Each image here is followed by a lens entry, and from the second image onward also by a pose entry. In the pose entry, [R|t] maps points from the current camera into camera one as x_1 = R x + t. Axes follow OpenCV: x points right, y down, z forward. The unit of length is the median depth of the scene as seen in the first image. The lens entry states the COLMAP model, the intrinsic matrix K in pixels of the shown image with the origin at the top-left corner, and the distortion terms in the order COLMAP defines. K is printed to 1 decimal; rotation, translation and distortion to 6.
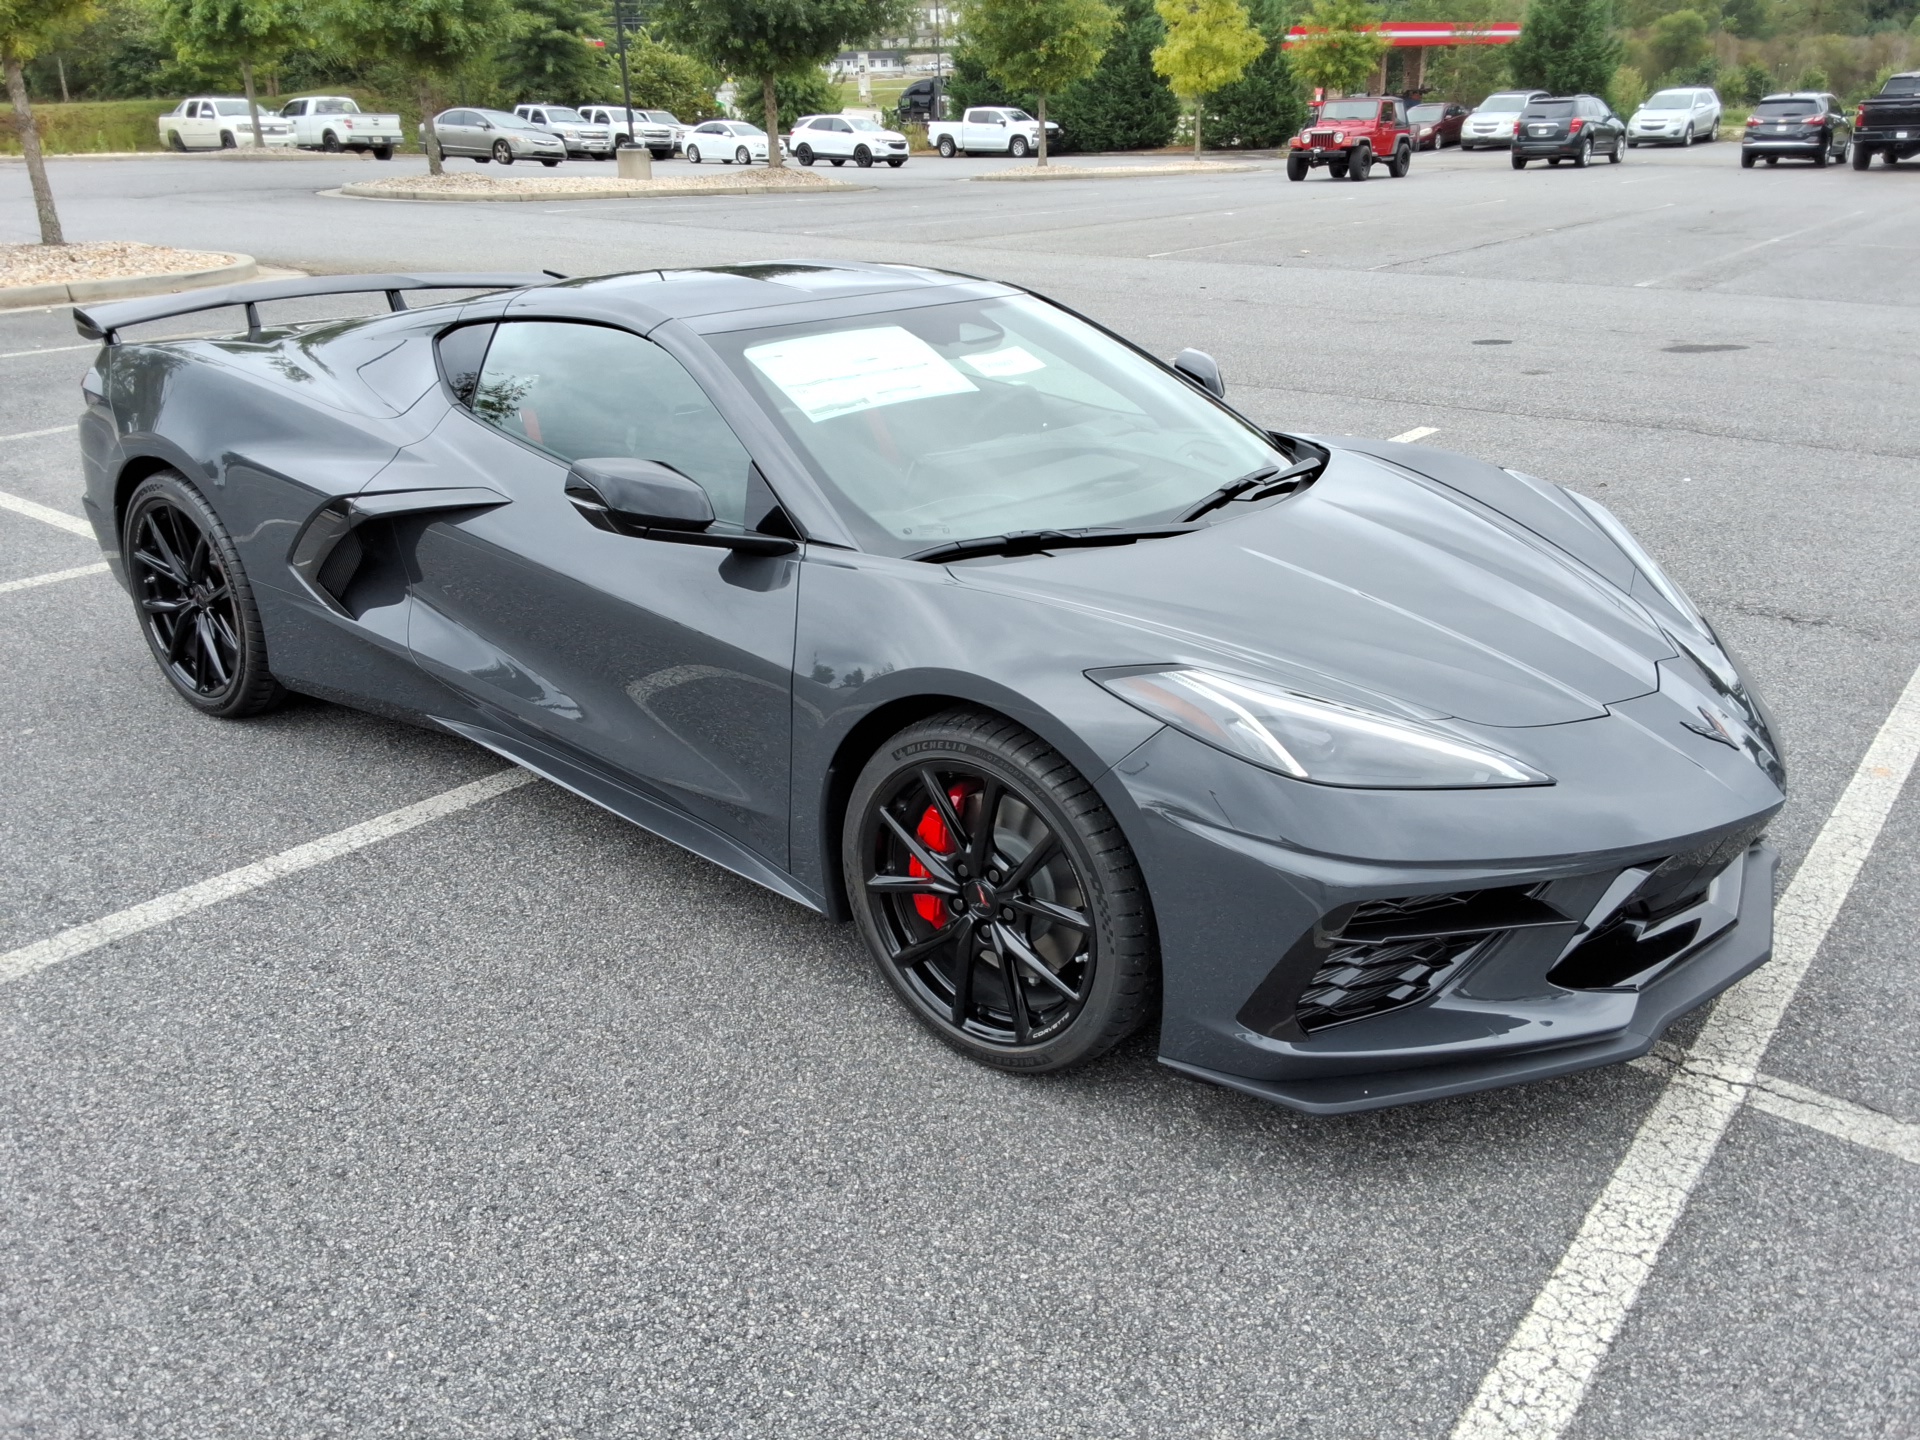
lens RADIAL K [[1542.3, 0, 989.4], [0, 1542.3, 668.7], [0, 0, 1]] dist [0.098776, -0.152574]
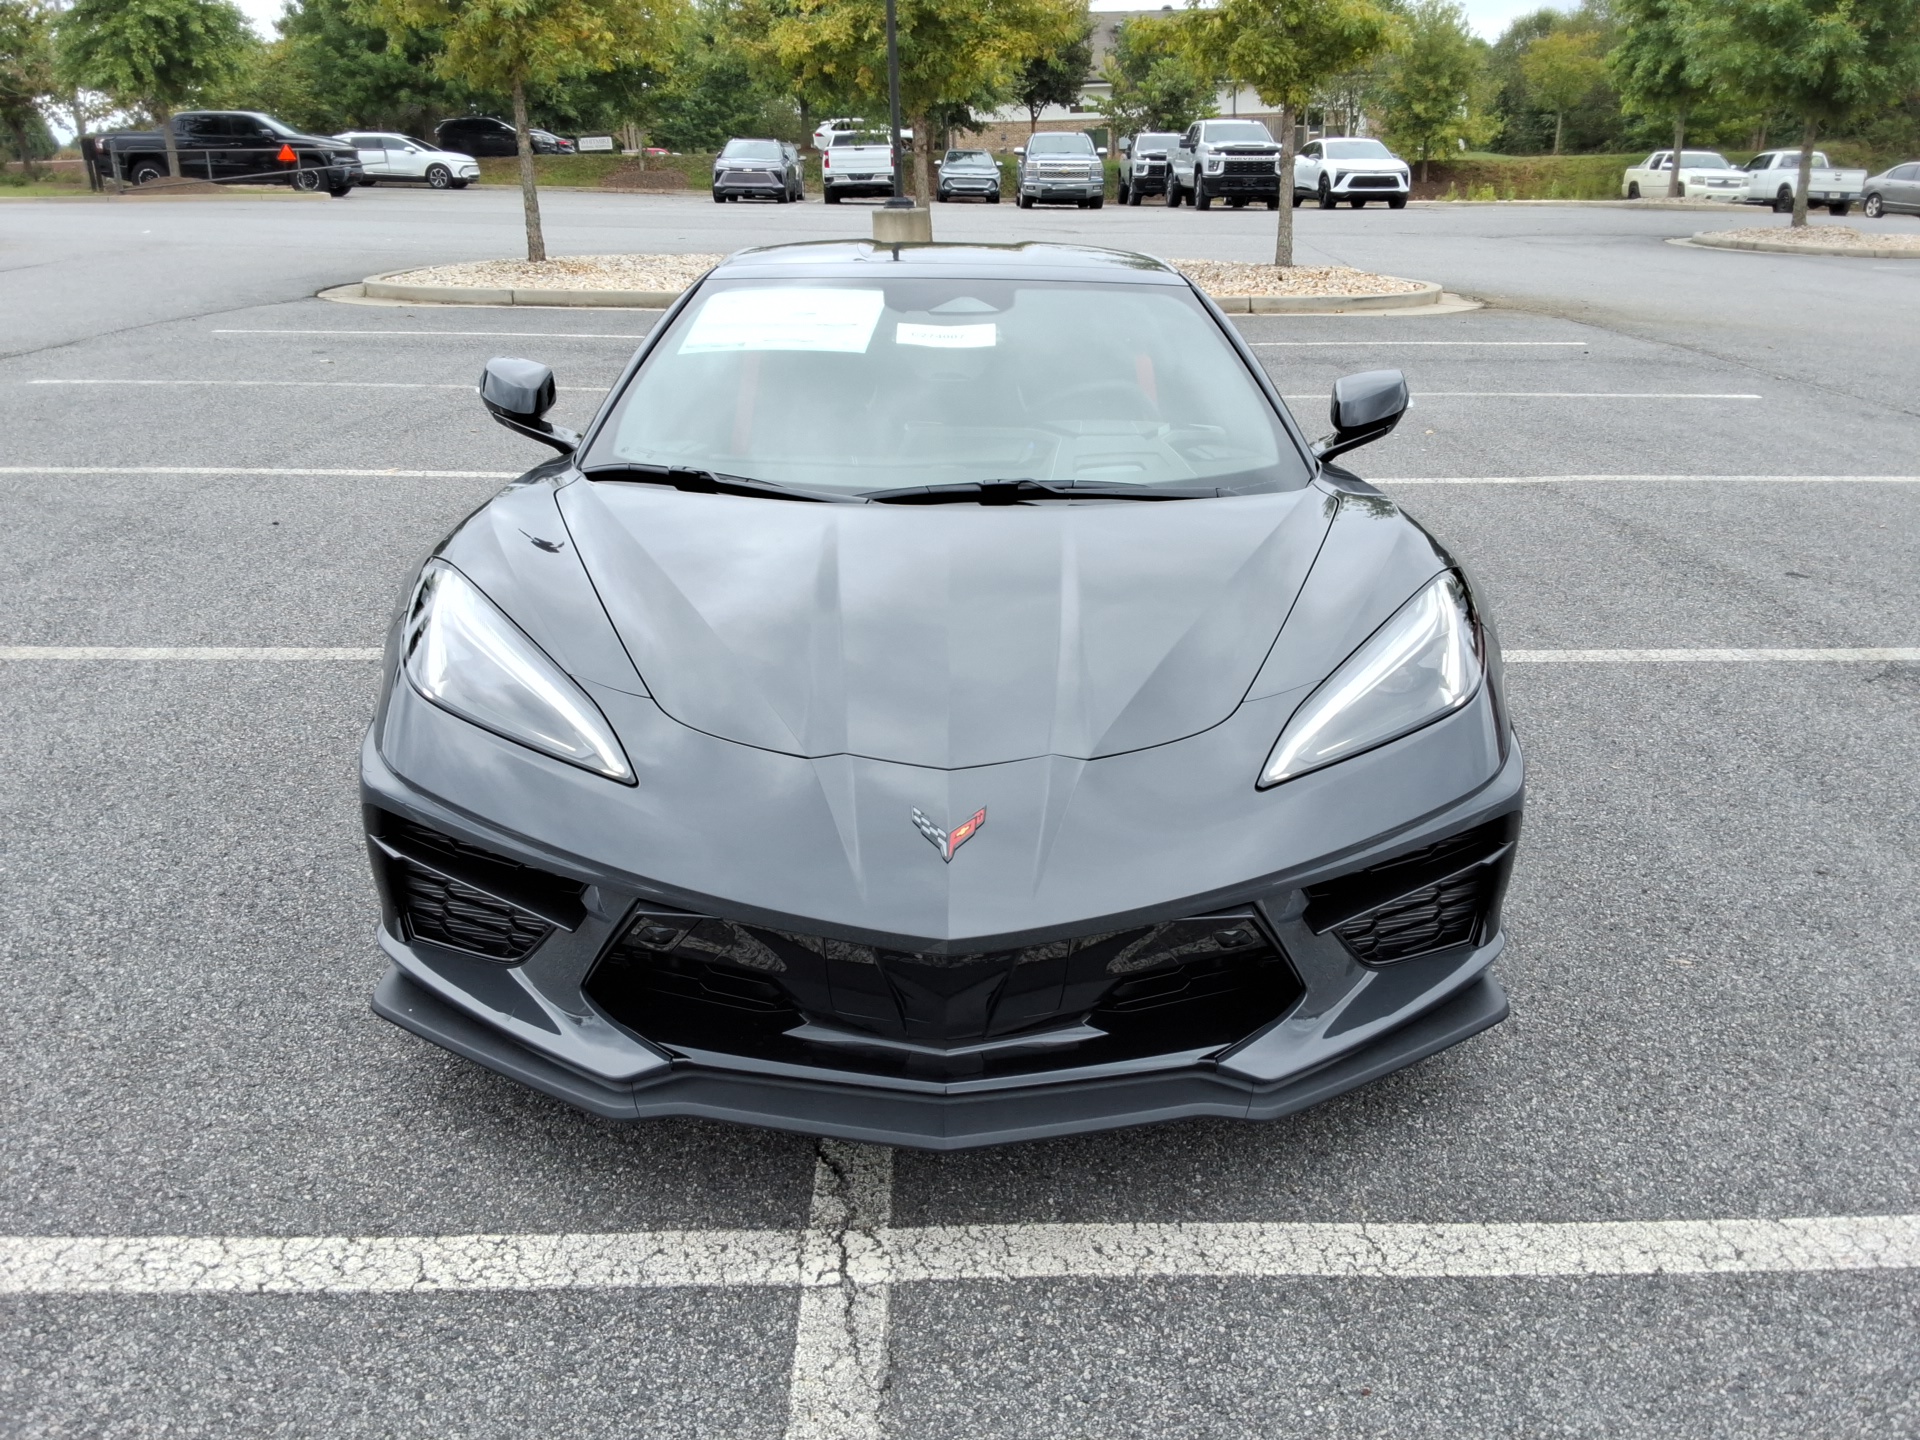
lens RADIAL K [[1542.3, 0, 979.9], [0, 1542.3, 678.5], [0, 0, 1]] dist [0.098776, -0.152574]
pose [[0.635794, 0.245581, -0.731748, 1.047382], [-0.265752, 0.959719, 0.091186, -0.111078], [0.724666, 0.136488, 0.675448, 0.501866]]
